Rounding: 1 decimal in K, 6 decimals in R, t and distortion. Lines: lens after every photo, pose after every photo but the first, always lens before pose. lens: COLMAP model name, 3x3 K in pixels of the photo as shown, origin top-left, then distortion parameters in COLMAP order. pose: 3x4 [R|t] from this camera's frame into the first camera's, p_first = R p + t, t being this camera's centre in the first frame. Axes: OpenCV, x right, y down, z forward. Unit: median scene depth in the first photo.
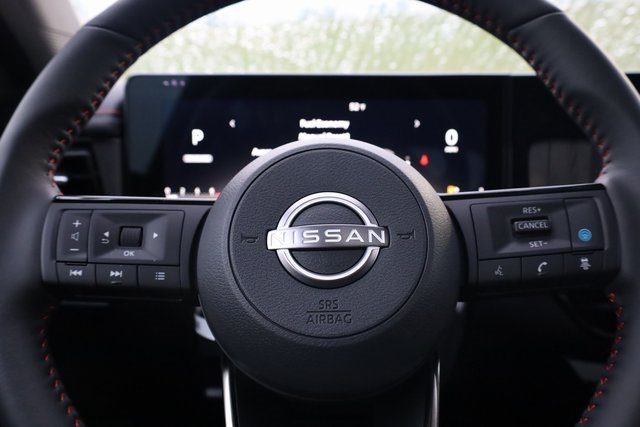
lens RADIAL K [[542.6, 0, 340.3], [0, 542.6, 213.2], [0, 0, 1]] dist [0.005822, 0.001292]
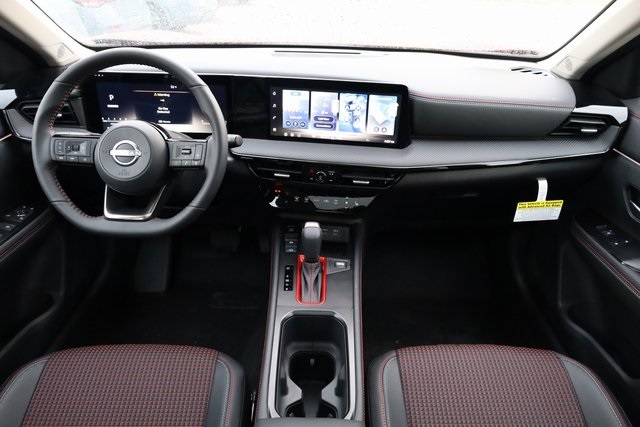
lens RADIAL K [[427.8, 0, 320.0], [0, 427.8, 213.5], [0, 0, 1]] dist [-0.001061, -0.000799]
pose [[0.998756, 0.049553, -0.005631, 1.288261], [-0.045000, 0.944094, 0.326592, -0.554723], [0.021500, -0.325932, 0.945149, -1.808664]]
